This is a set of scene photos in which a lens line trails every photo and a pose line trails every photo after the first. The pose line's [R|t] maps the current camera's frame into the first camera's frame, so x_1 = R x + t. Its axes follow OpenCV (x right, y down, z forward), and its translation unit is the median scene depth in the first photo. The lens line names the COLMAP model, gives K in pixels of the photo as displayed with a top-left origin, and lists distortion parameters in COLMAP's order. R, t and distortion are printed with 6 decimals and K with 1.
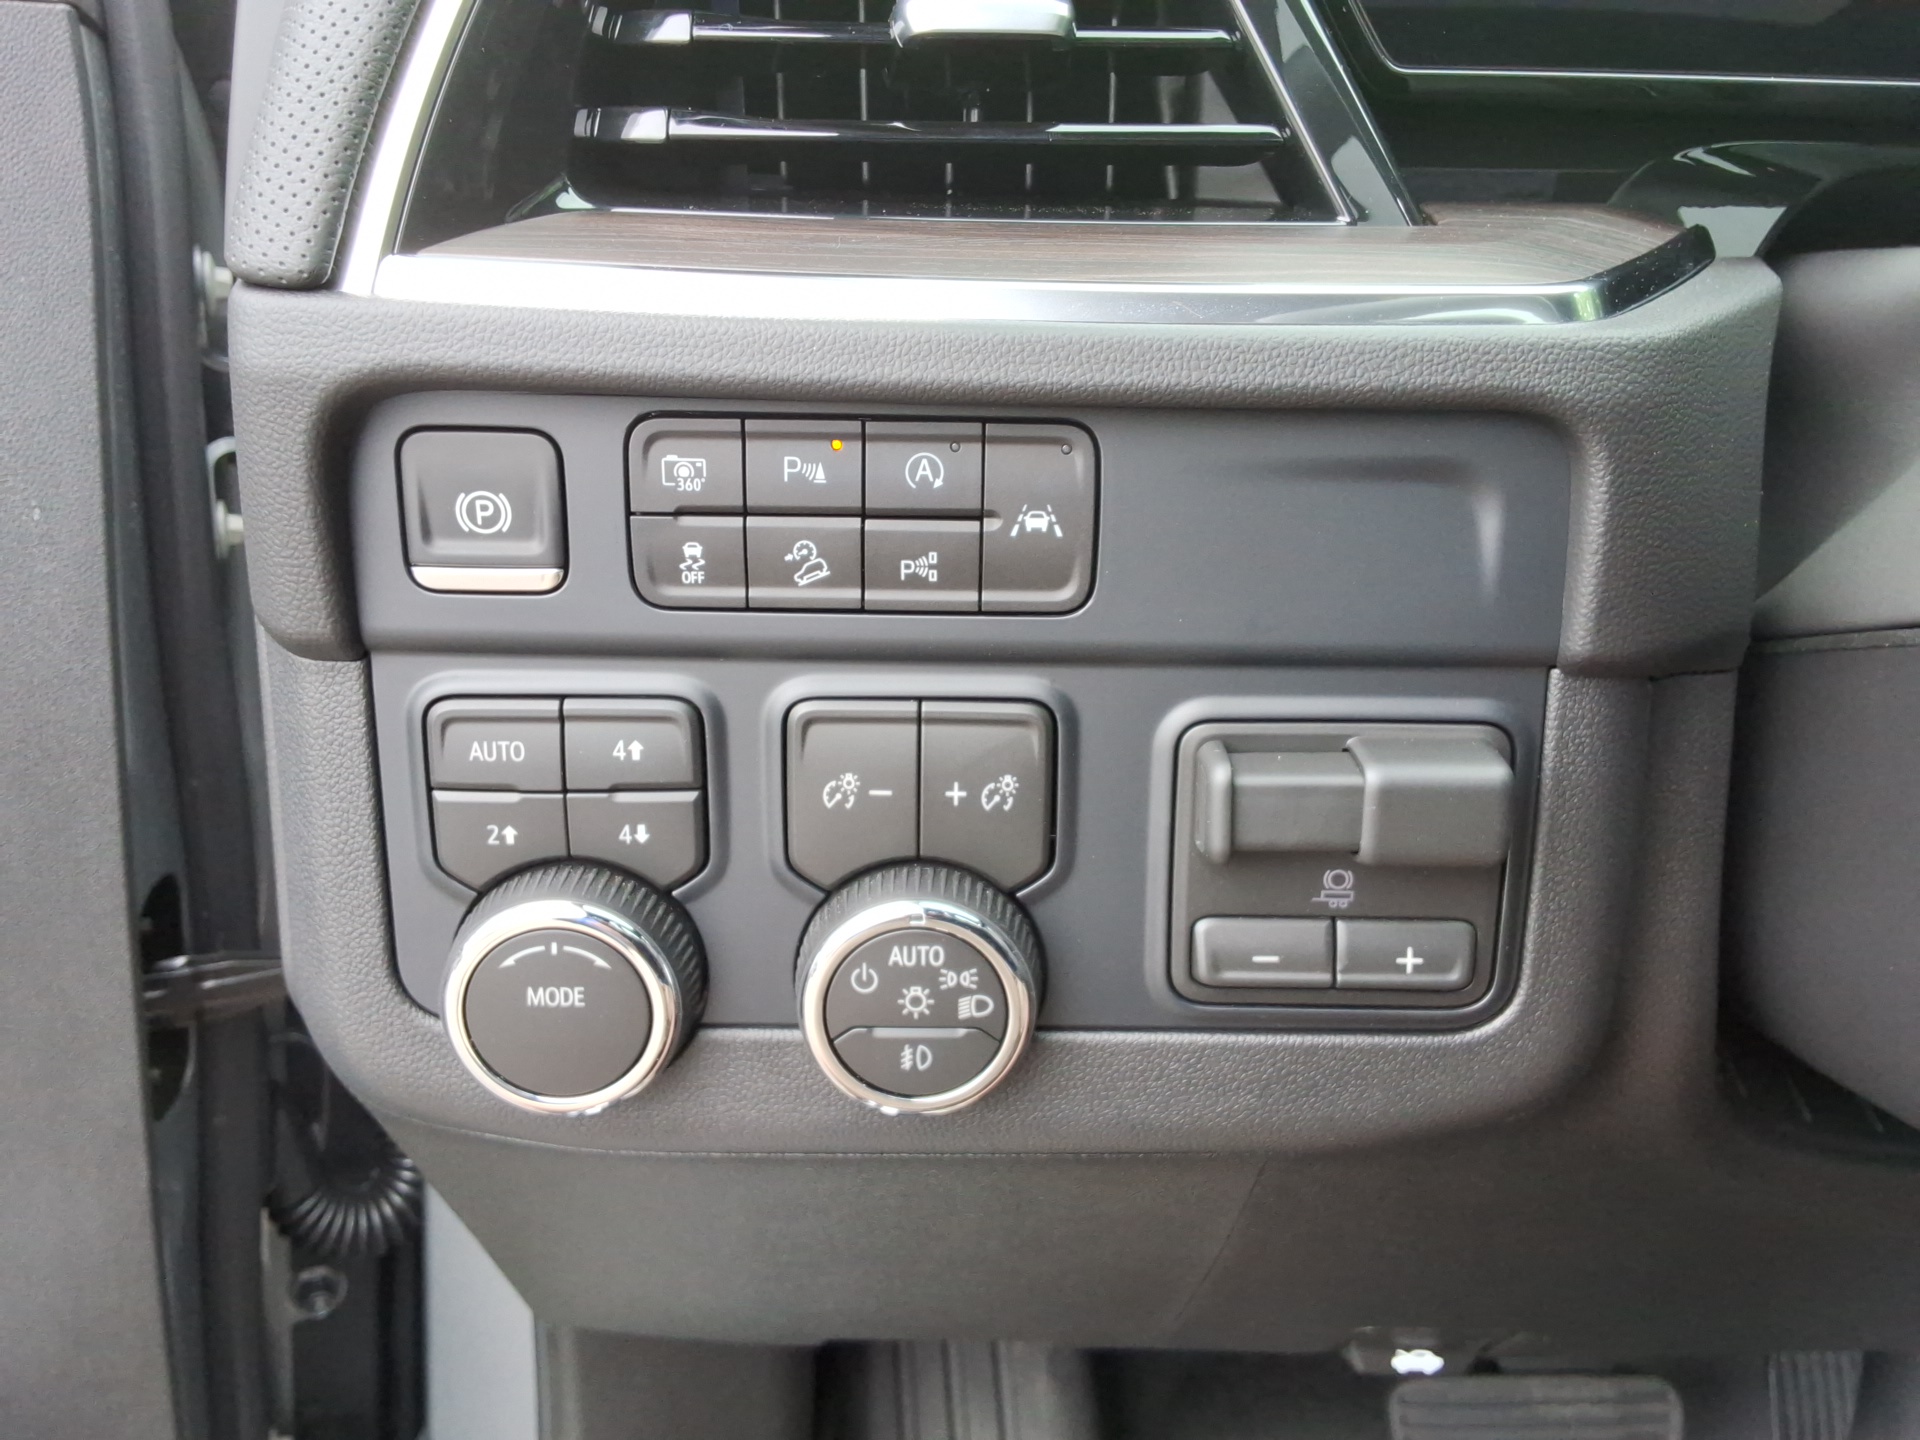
lens RADIAL K [[1585.0, 0, 966.6], [0, 1585.0, 712.8], [0, 0, 1]] dist [0.119623, 0.003304]
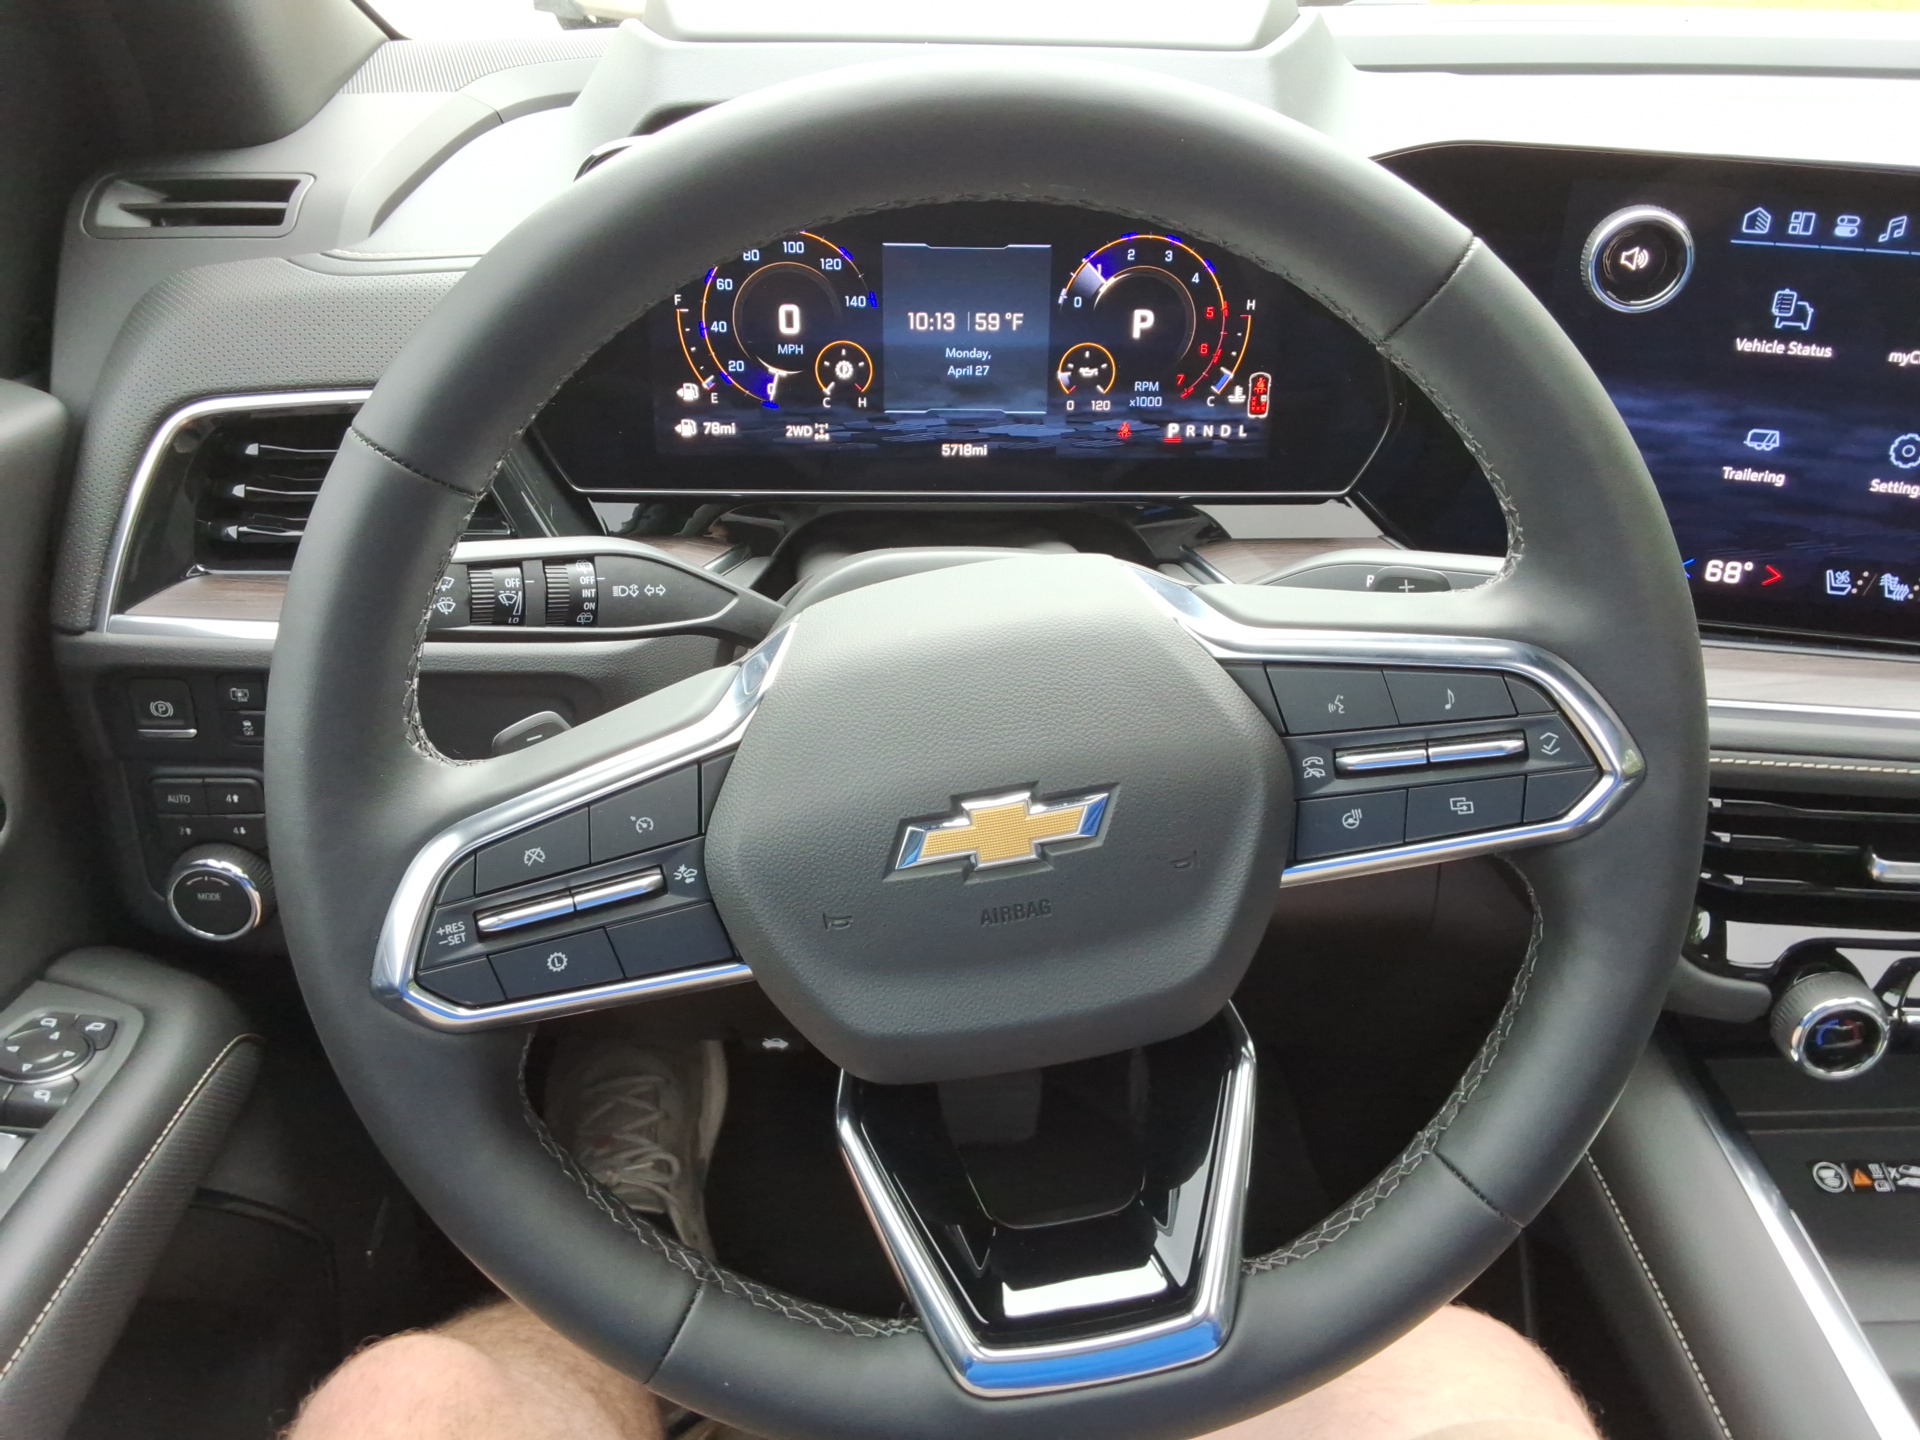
lens RADIAL K [[1534.3, 0, 980.9], [0, 1534.3, 715.1], [0, 0, 1]] dist [0.108559, -0.163686]
pose [[0.999998, 0.001990, 0.000545, 0.942511], [-0.002047, 0.989769, 0.142667, -0.451085], [-0.000256, -0.142668, 0.989771, -1.361913]]
